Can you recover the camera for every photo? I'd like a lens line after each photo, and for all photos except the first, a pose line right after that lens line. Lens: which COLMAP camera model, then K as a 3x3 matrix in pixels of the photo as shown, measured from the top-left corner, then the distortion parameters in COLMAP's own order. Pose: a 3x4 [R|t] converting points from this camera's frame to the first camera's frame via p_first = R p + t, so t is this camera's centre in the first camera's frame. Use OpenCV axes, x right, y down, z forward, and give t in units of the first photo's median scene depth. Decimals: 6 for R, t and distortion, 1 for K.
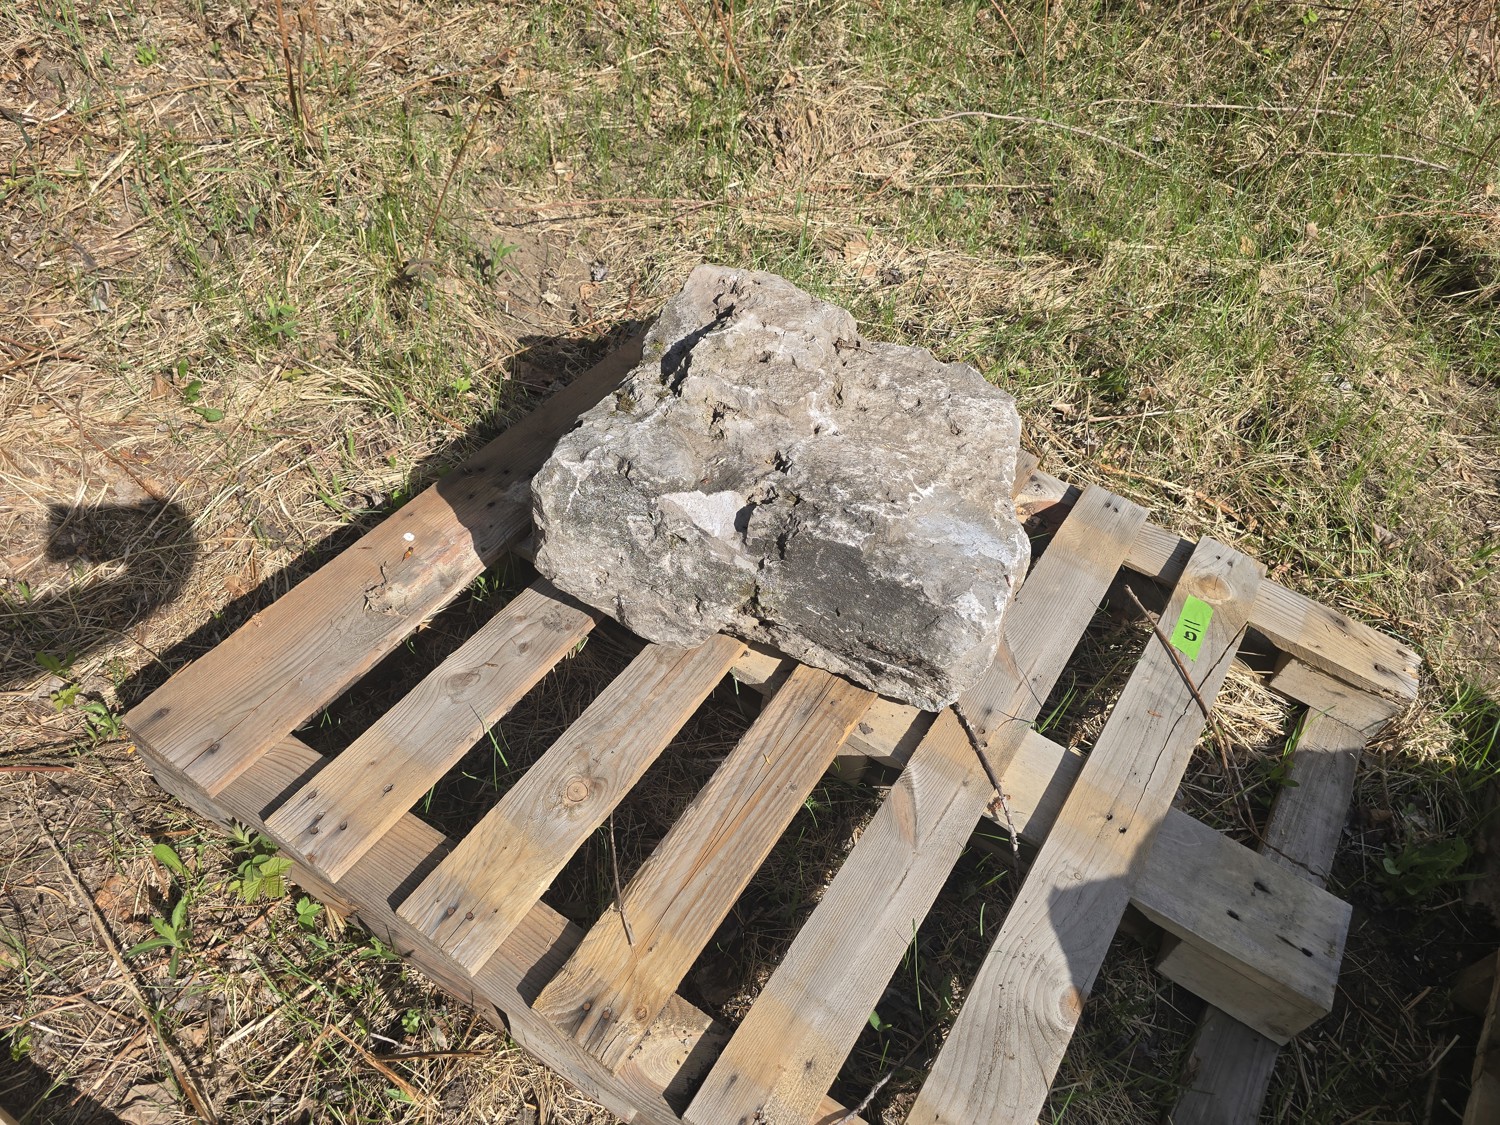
lens RADIAL K [[1009.8, 0, 742.0], [0, 1009.8, 564.9], [0, 0, 1]] dist [0.065014, -0.049065]
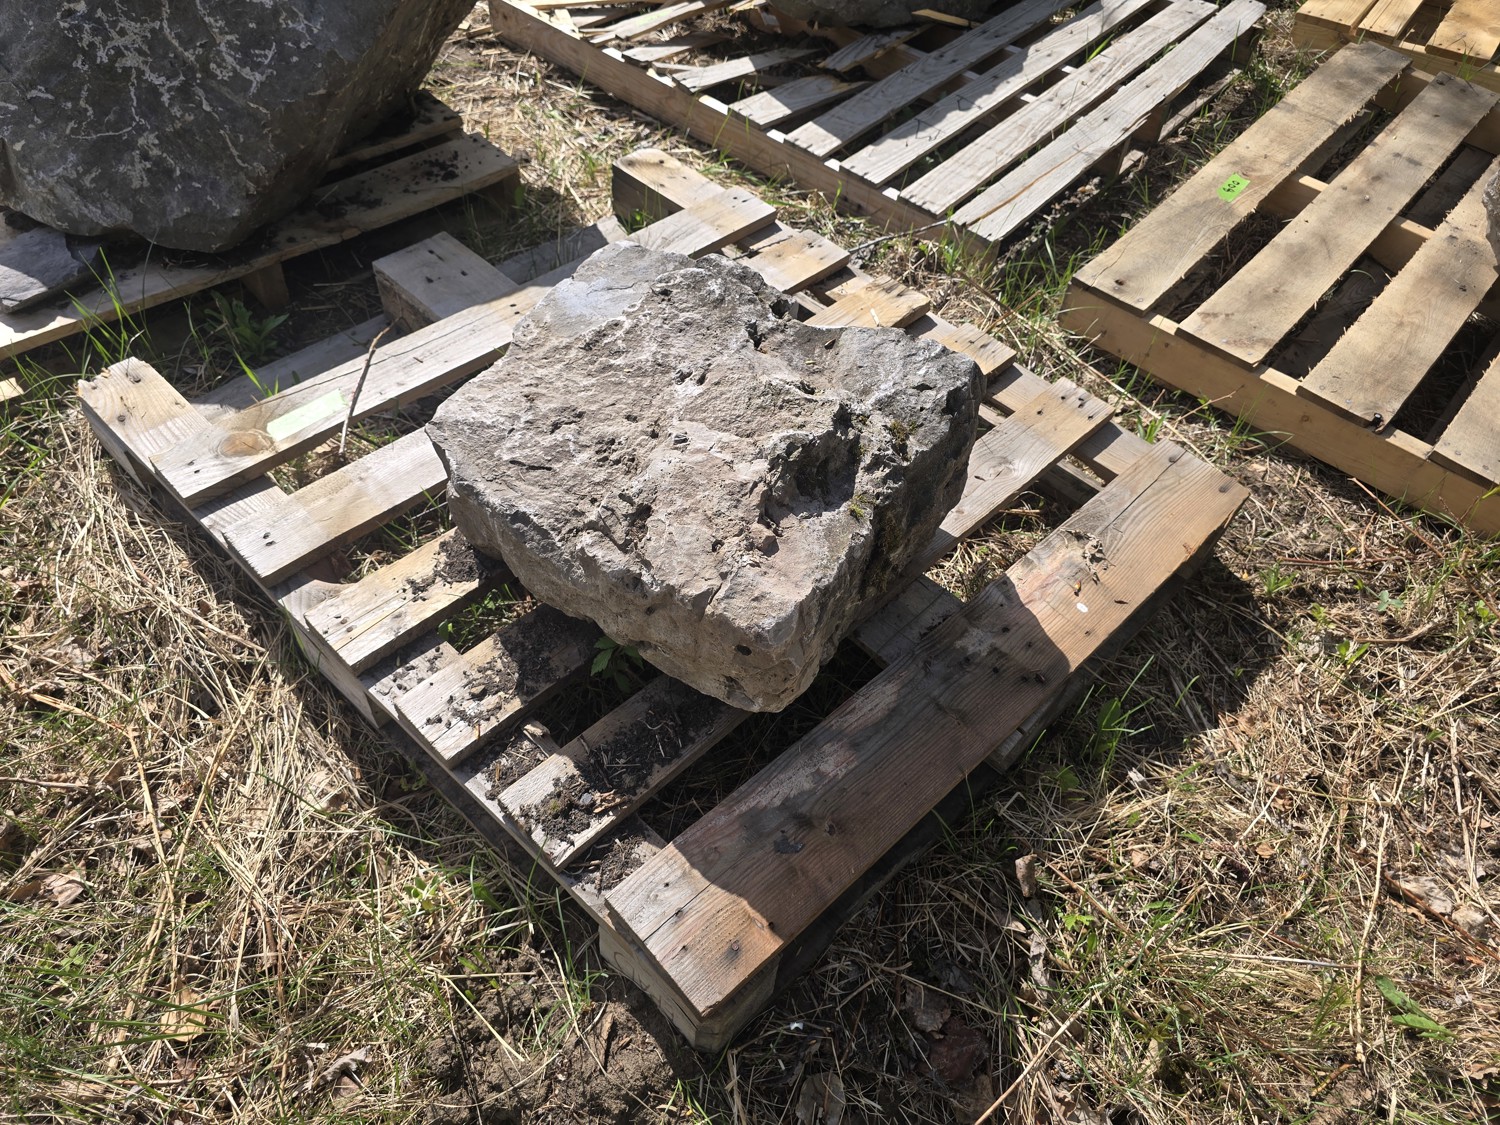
lens RADIAL K [[1004.4, 0, 750.0], [0, 1004.4, 562.5], [0, 0, 1]] dist [0.057588, -0.051242]
pose [[-0.962737, -0.269412, -0.023551, 0.012511], [0.021450, -0.162879, 0.986413, -1.113455], [-0.269587, 0.949151, 0.162589, 1.030459]]
